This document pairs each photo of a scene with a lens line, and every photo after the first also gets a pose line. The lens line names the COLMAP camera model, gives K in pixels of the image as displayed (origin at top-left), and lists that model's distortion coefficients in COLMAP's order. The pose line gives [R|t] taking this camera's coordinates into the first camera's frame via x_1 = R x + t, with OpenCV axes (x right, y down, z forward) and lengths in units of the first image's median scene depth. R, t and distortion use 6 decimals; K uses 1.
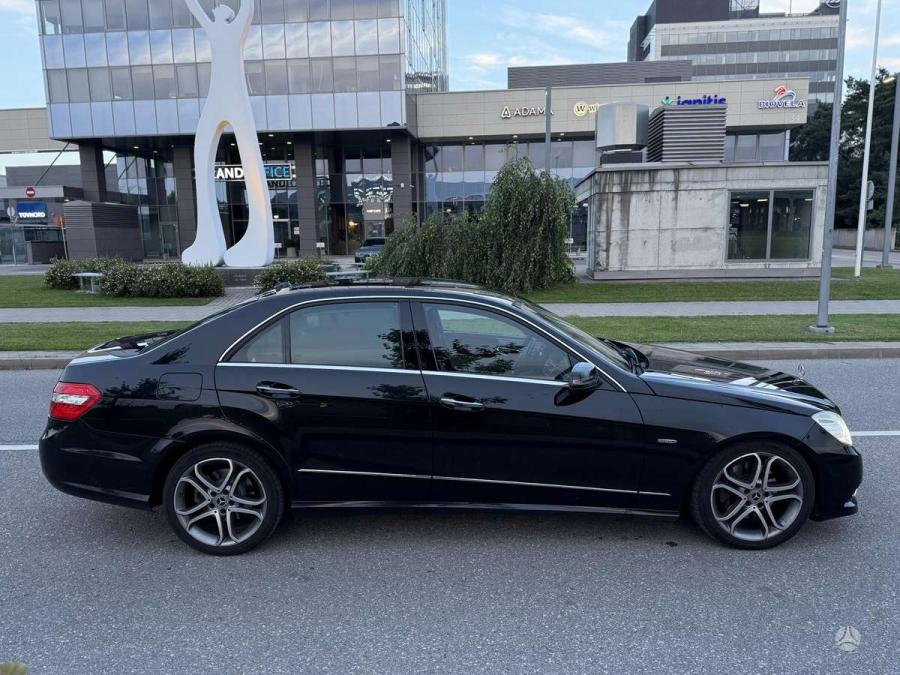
lens RADIAL K [[654.6, 0, 450.0], [0, 654.6, 337.5], [0, 0, 1]] dist [0.086432, -0.120876]
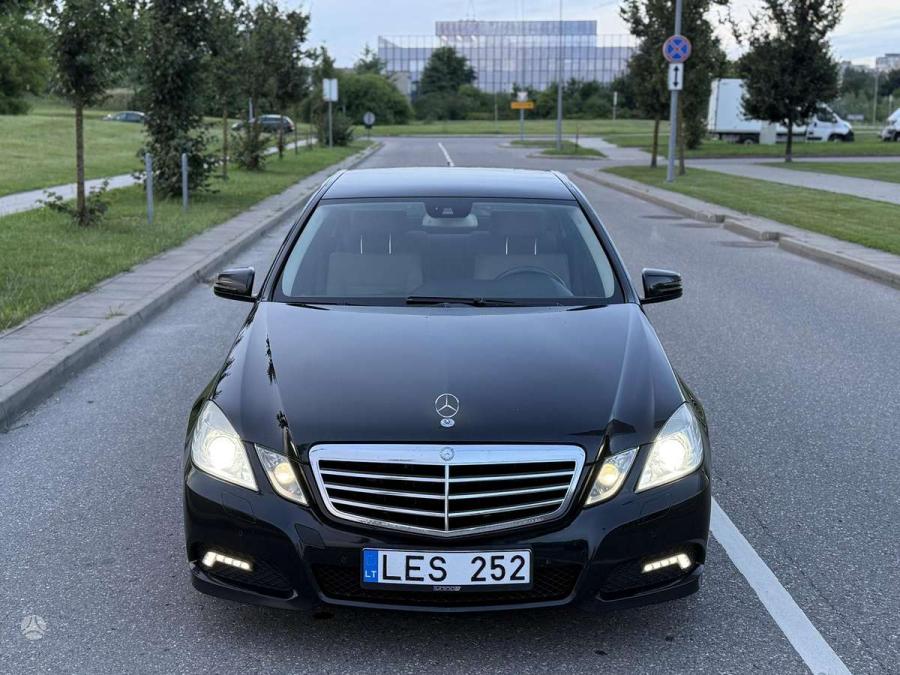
lens RADIAL K [[1240.1, 0, 450.0], [0, 1240.1, 337.5], [0, 0, 1]] dist [0.105097, -0.034940]
pose [[-0.004888, 0.184873, -0.982750, 0.325047], [-0.153856, 0.970921, 0.183413, -0.037738], [0.988081, 0.152099, 0.023698, 0.227437]]
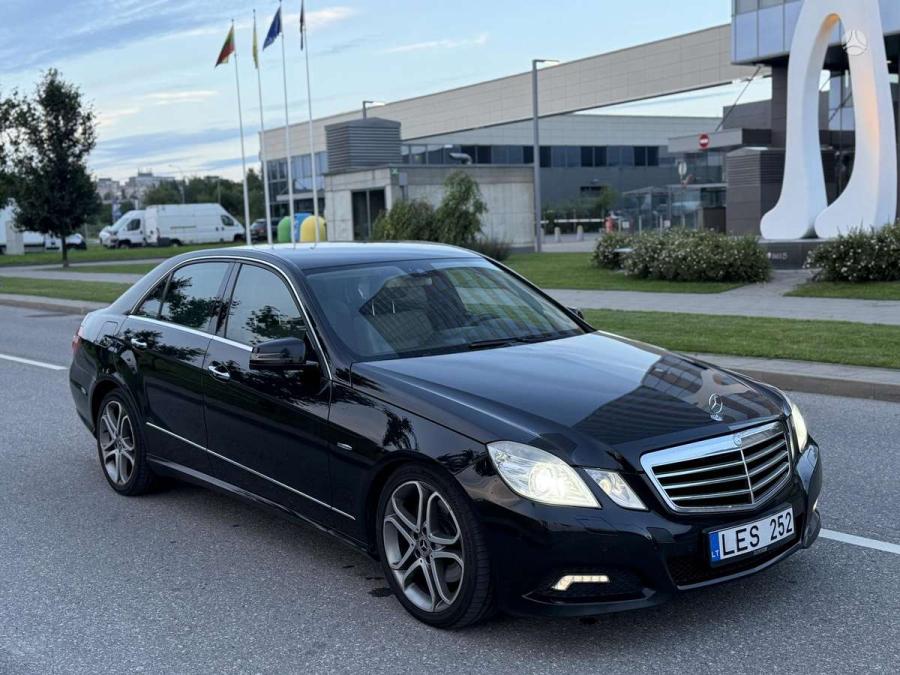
lens RADIAL K [[1055.7, 0, 450.0], [0, 1055.7, 337.5], [0, 0, 1]] dist [0.218901, -0.492539]
pose [[0.636395, 0.072856, -0.767915, 0.253998], [-0.087808, 0.995901, 0.021717, -0.001834], [0.766349, 0.053609, 0.640184, 0.053191]]
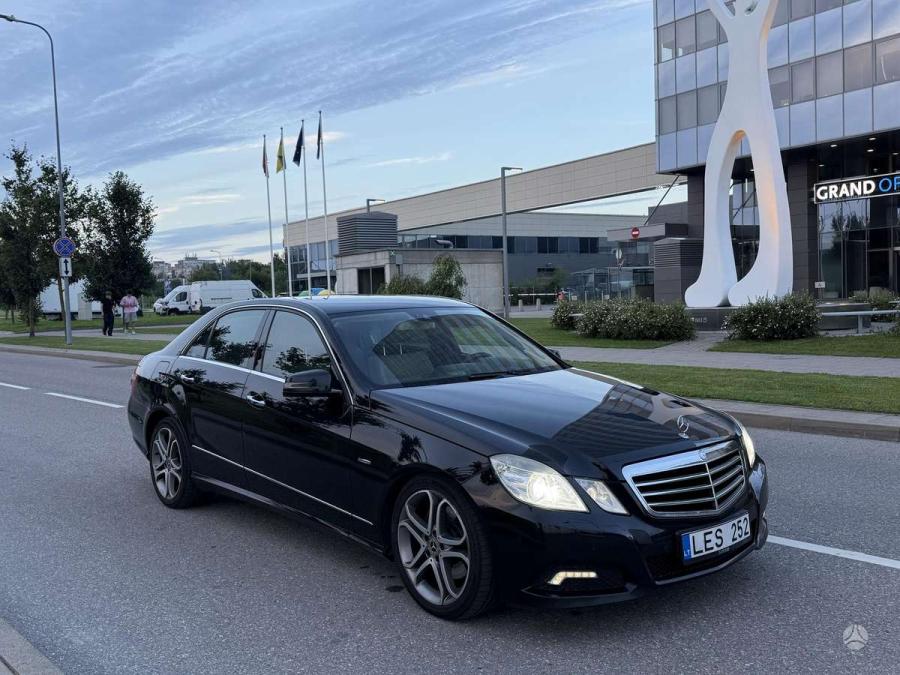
lens RADIAL K [[840.3, 0, 450.0], [0, 840.3, 337.5], [0, 0, 1]] dist [0.218166, -0.477830]
pose [[0.651332, 0.028547, -0.758255, 0.240079], [-0.090471, 0.995085, -0.040250, 0.004291], [0.753380, 0.094816, 0.650714, 0.058178]]
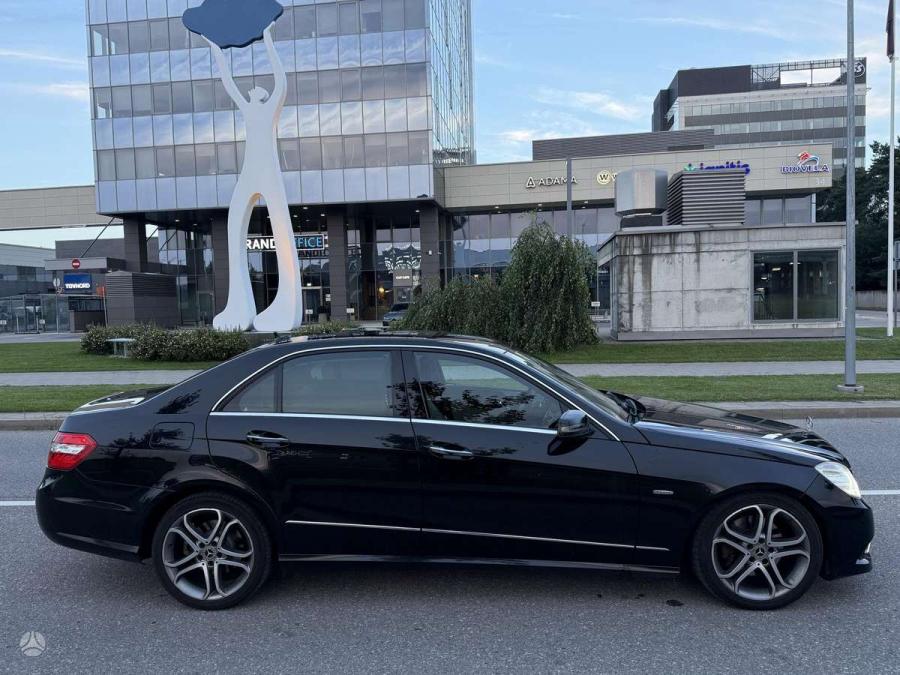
lens RADIAL K [[651.2, 0, 450.0], [0, 651.2, 337.5], [0, 0, 1]] dist [0.106785, -0.160235]
pose [[0.998863, -0.007668, -0.047050, 0.011989], [0.002948, 0.995024, -0.099597, 0.004989], [0.047580, 0.099345, 0.993915, 0.000418]]
